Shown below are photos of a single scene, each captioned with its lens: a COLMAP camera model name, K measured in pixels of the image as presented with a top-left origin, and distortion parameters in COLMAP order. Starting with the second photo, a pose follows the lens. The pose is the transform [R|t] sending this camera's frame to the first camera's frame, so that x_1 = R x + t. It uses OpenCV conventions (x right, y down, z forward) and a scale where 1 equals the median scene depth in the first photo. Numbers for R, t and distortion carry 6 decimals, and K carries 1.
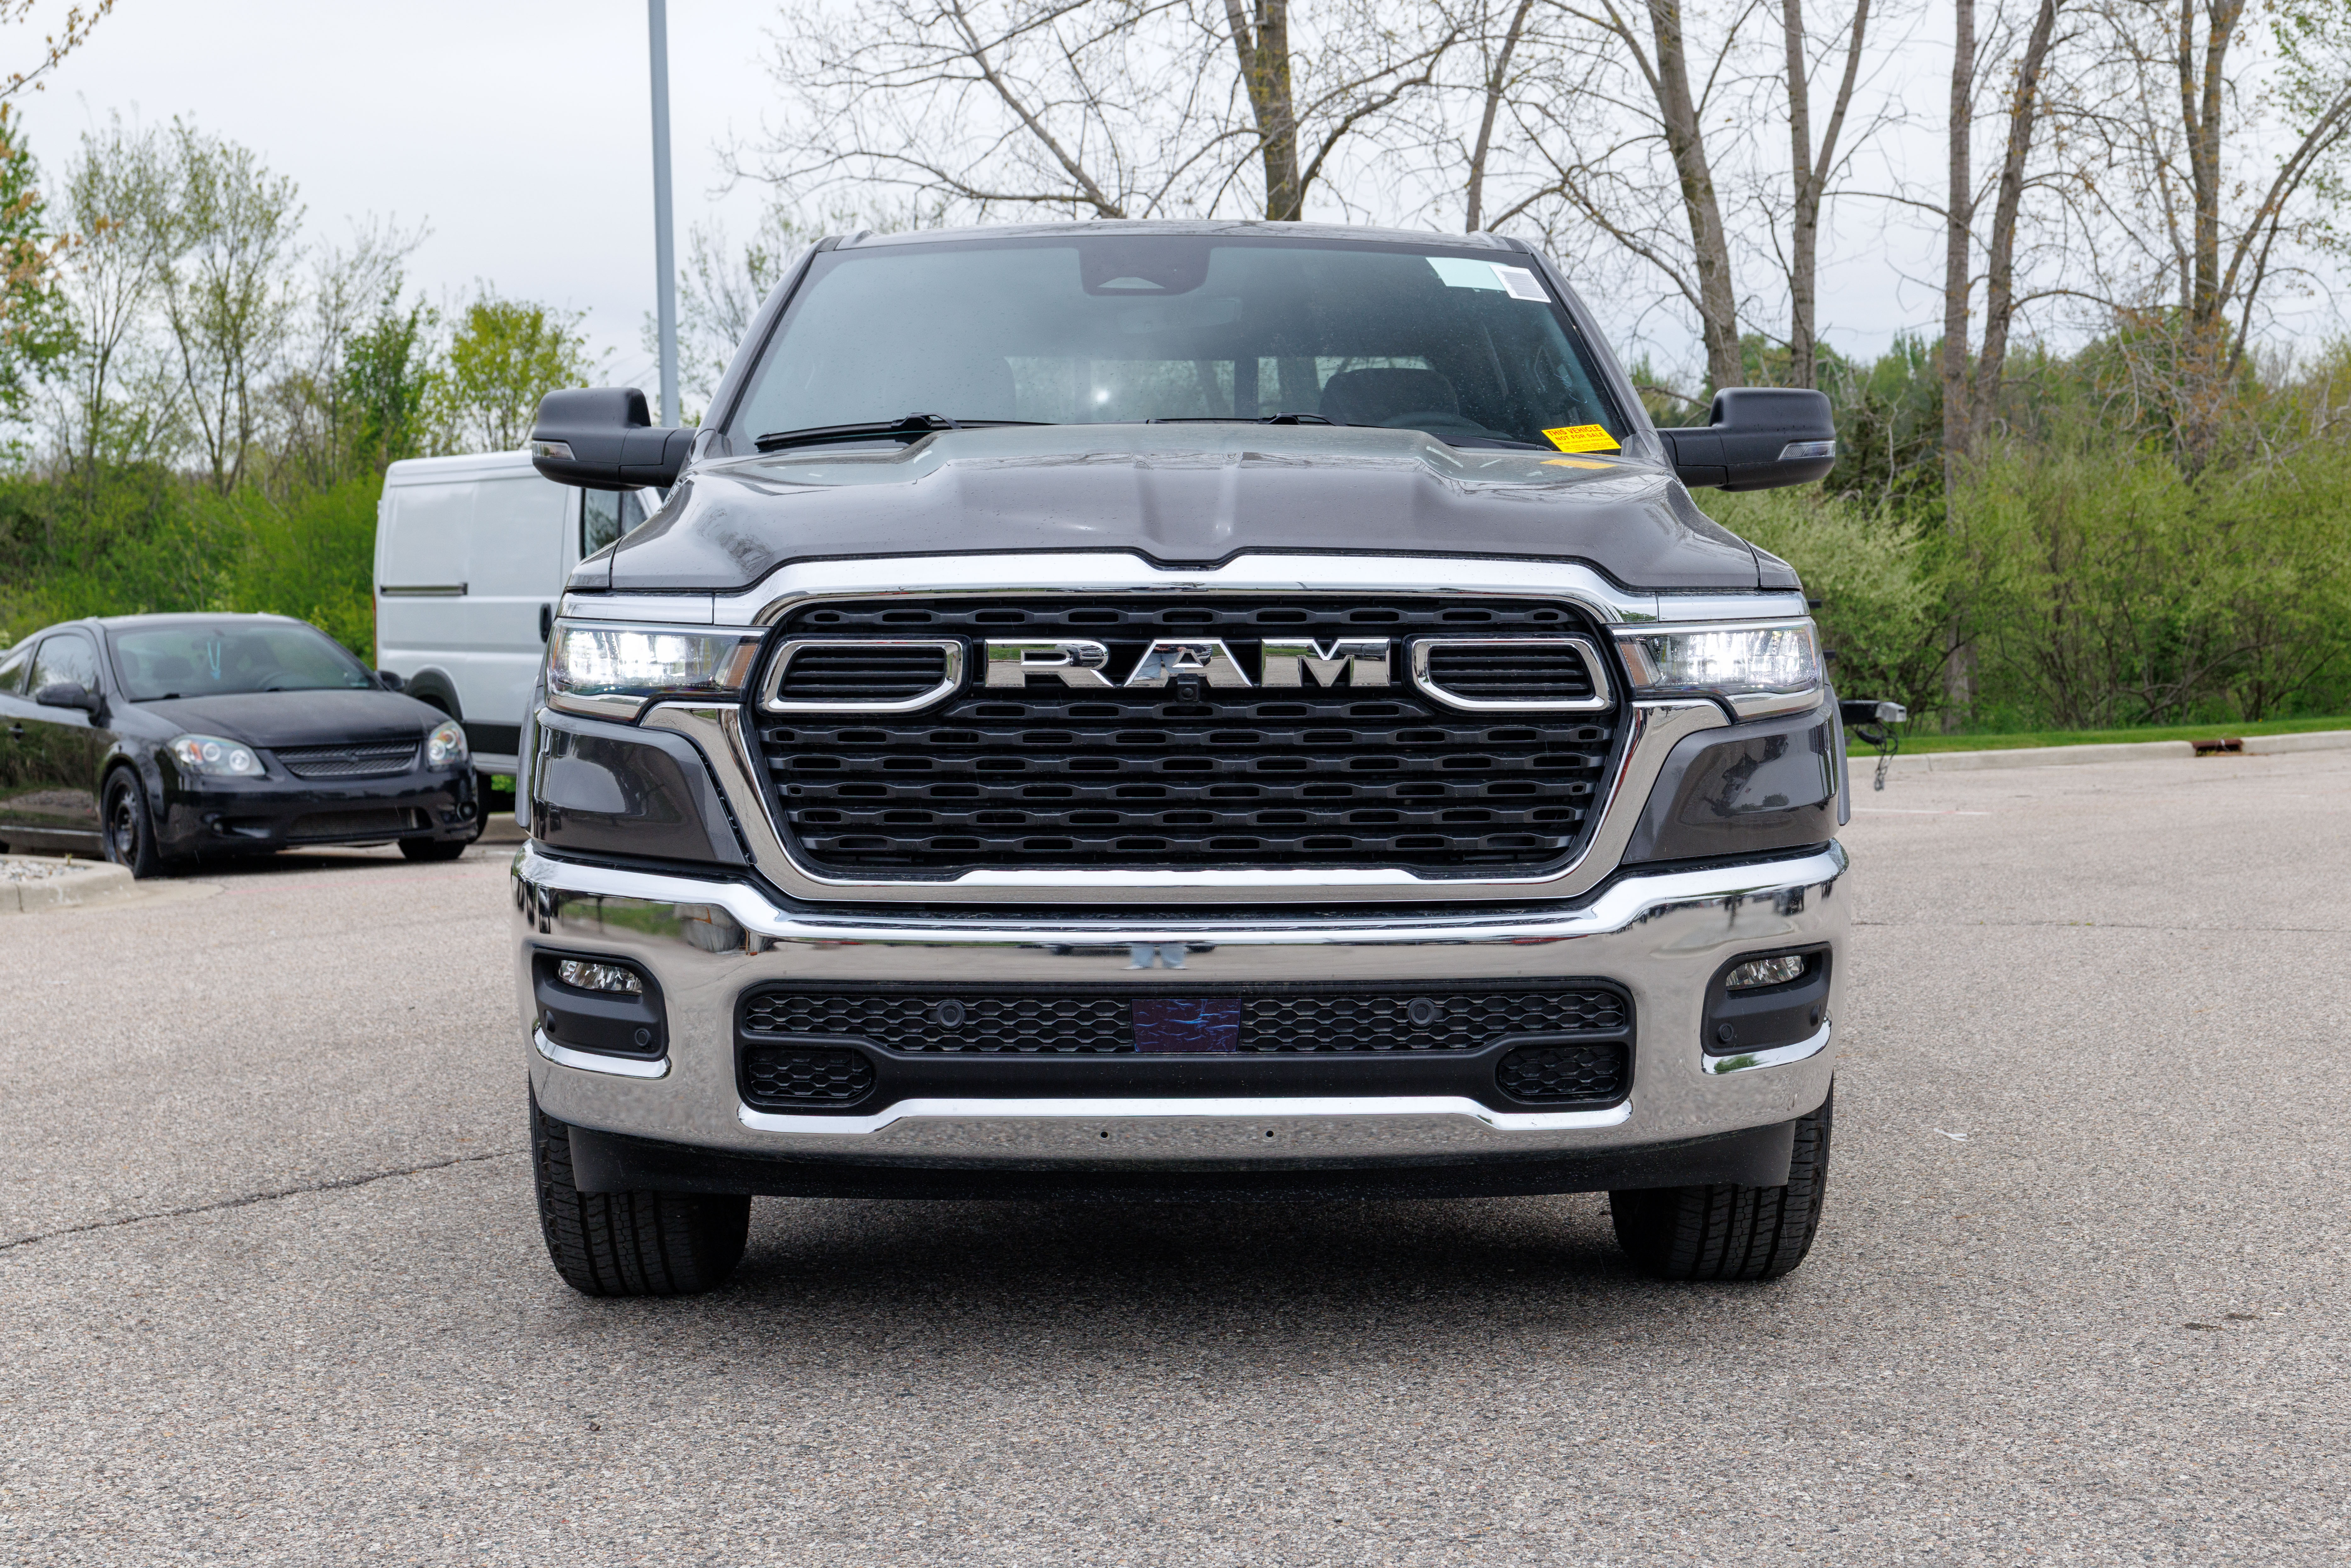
lens RADIAL K [[3497.7, 0, 1184.8], [0, 3497.7, 711.3], [0, 0, 1]] dist [0.000741, 0.000000]
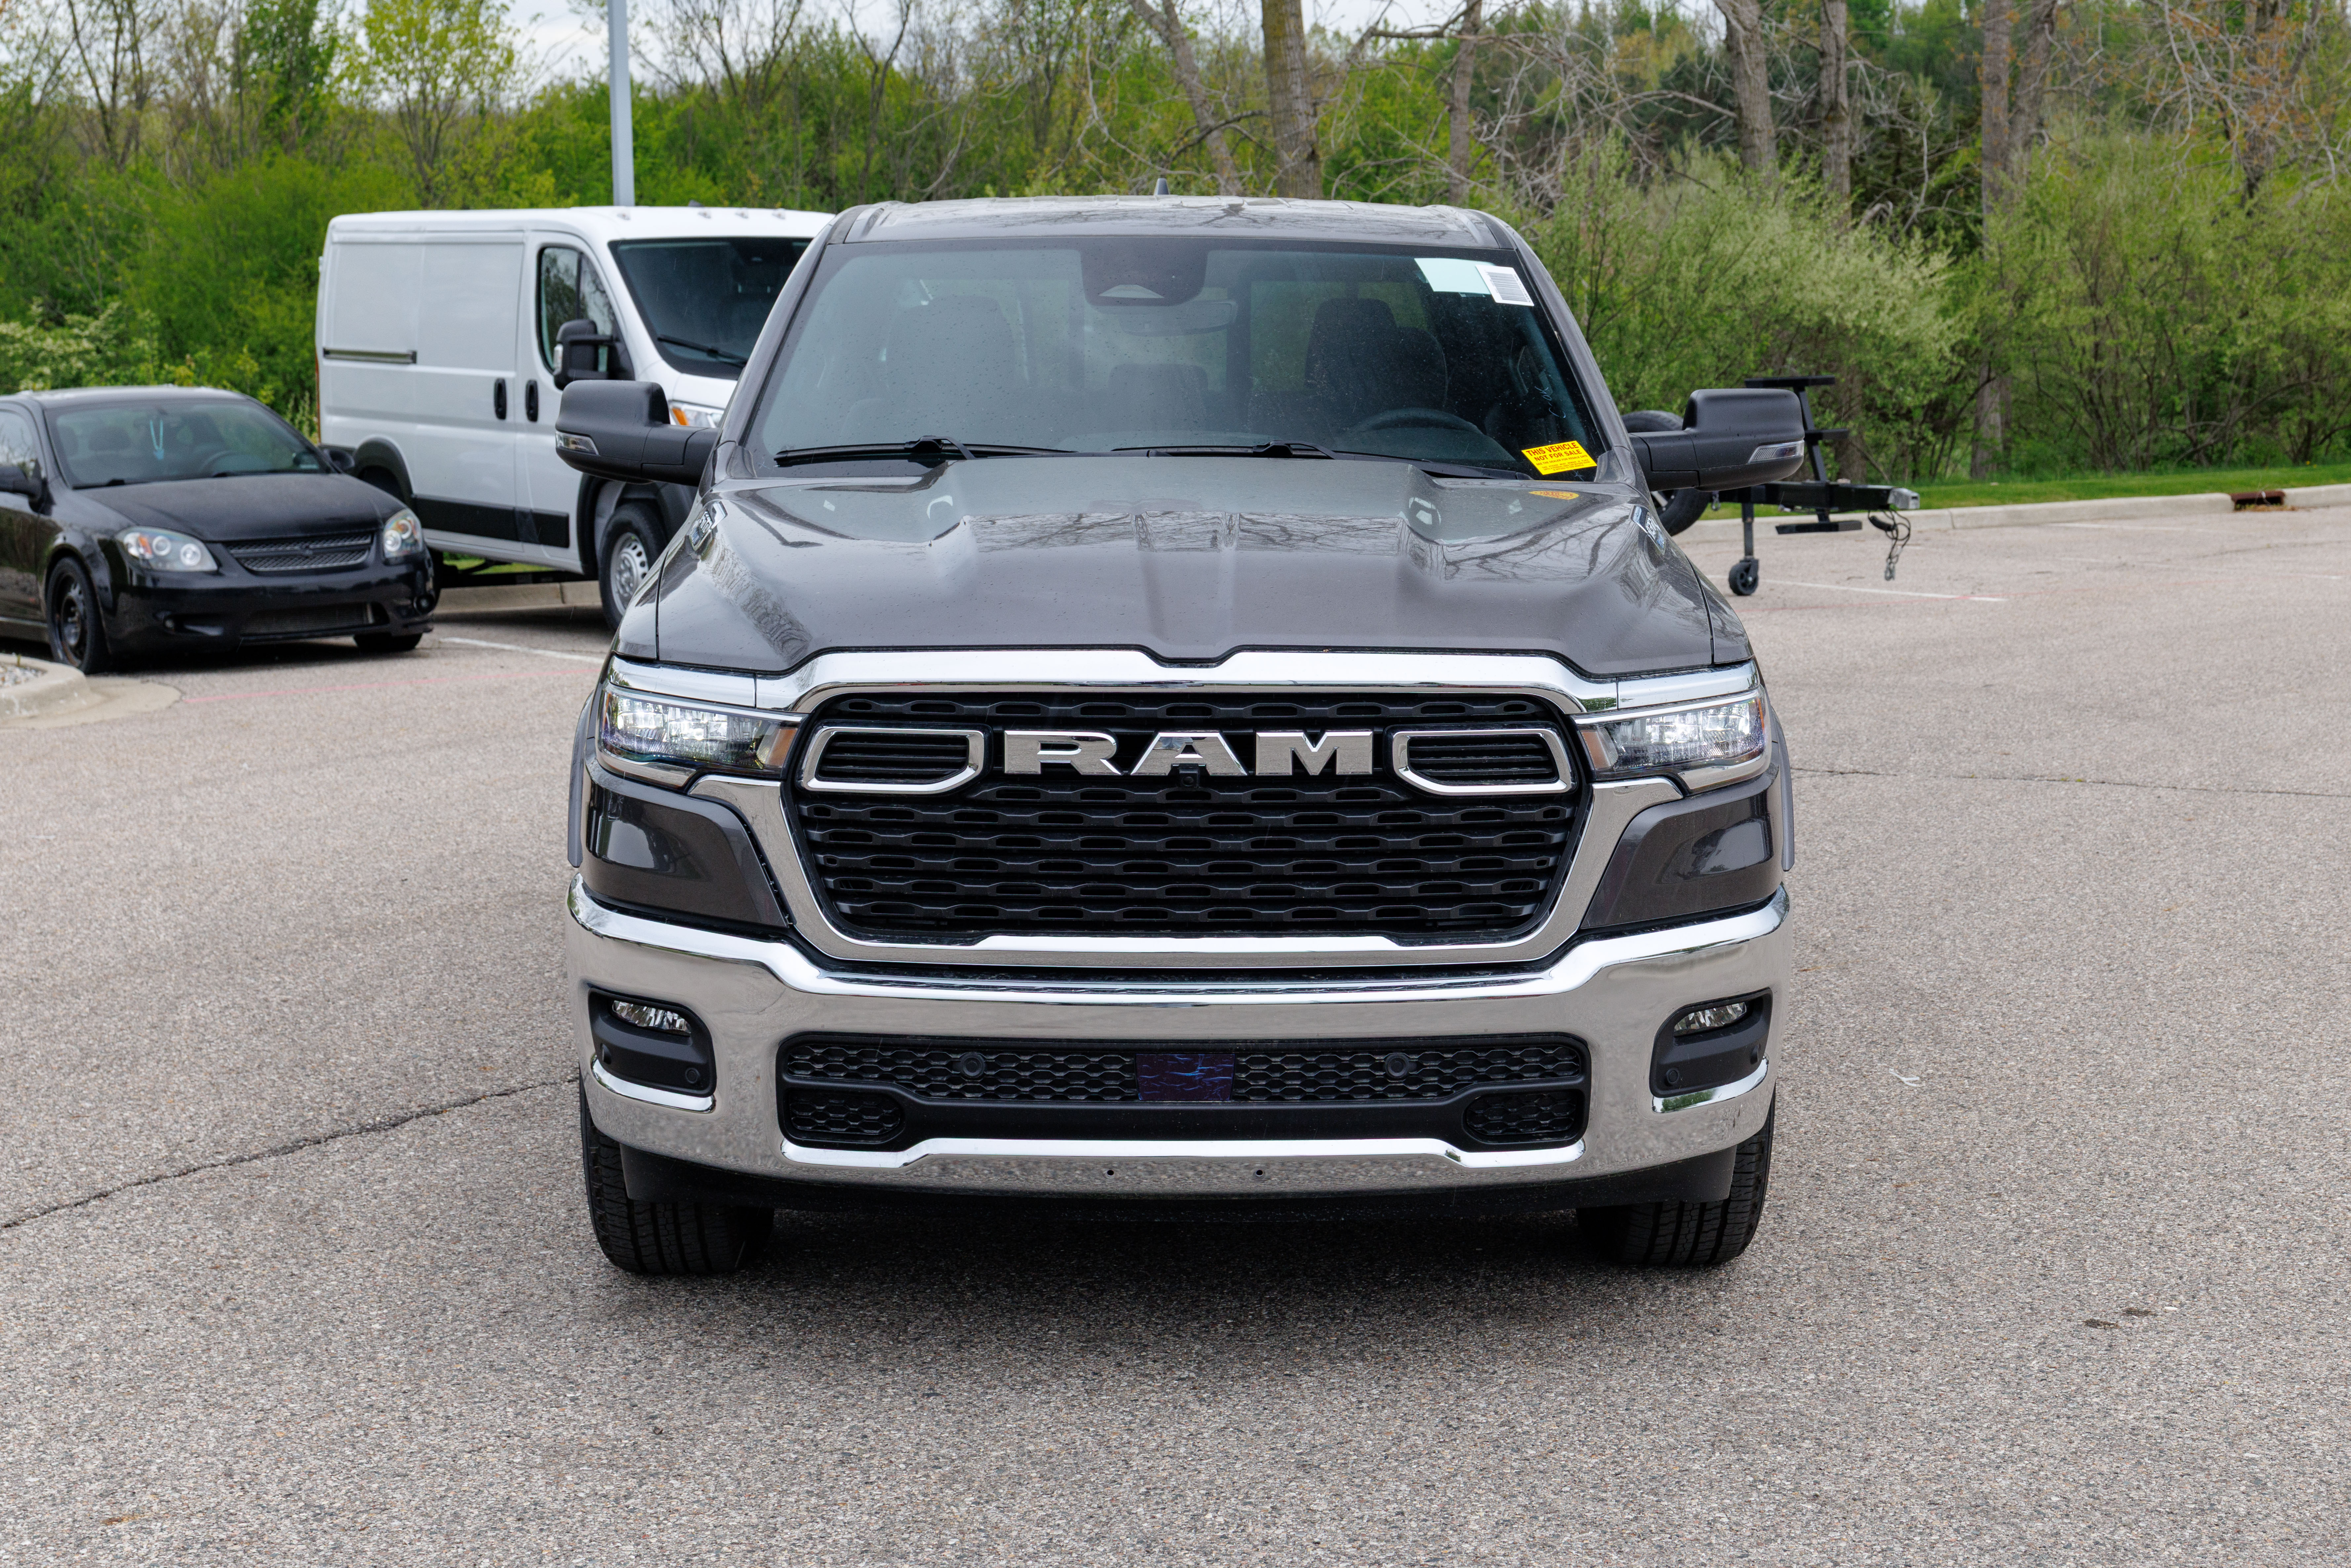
lens RADIAL K [[3810.8, 0, 1165.3], [0, 3810.8, 785.1], [0, 0, 1]] dist [-0.030886, 0.000000]
pose [[0.999978, 0.006283, 0.001915, -0.008624], [-0.006450, 0.994434, 0.105161, -0.126977], [-0.001244, -0.105171, 0.994453, -0.189508]]
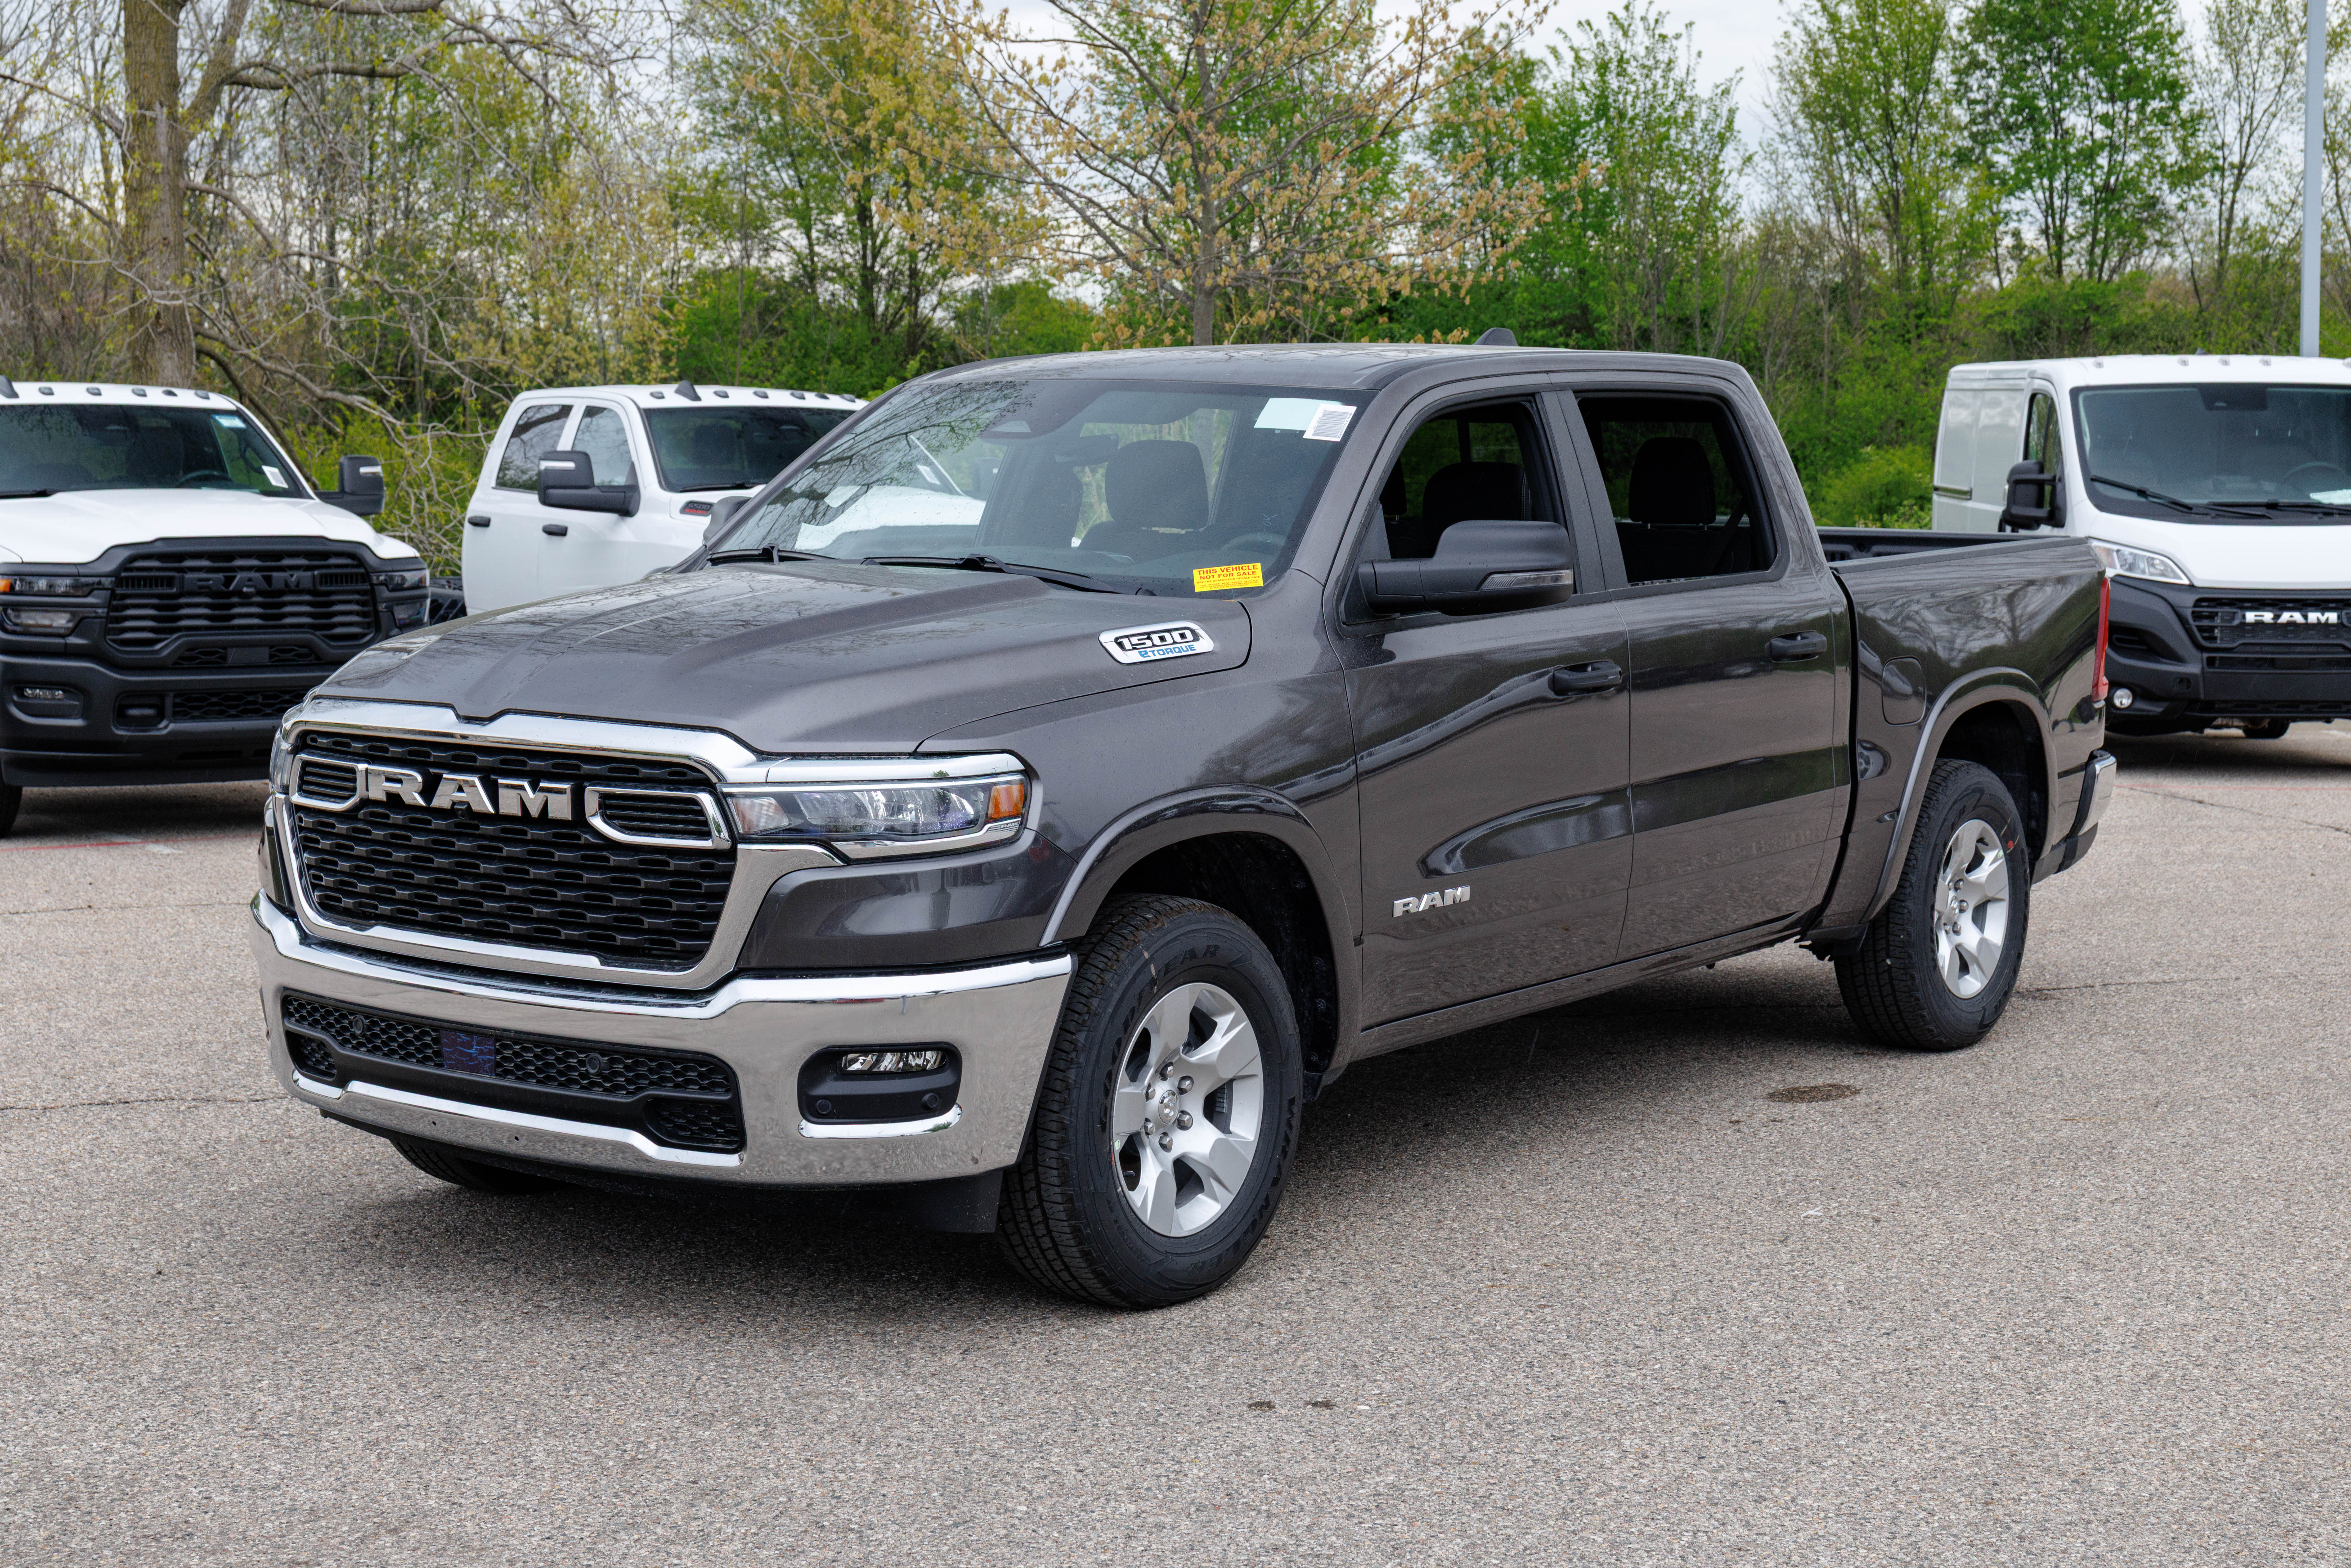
lens RADIAL K [[3497.5, 0, 1168.0], [0, 3497.5, 791.5], [0, 0, 1]] dist [0.000741, 0.000000]
pose [[0.797286, 0.072832, -0.599192, 1.019834], [-0.025029, 0.995829, 0.087740, -0.138161], [0.603083, -0.054957, 0.795783, 0.073323]]
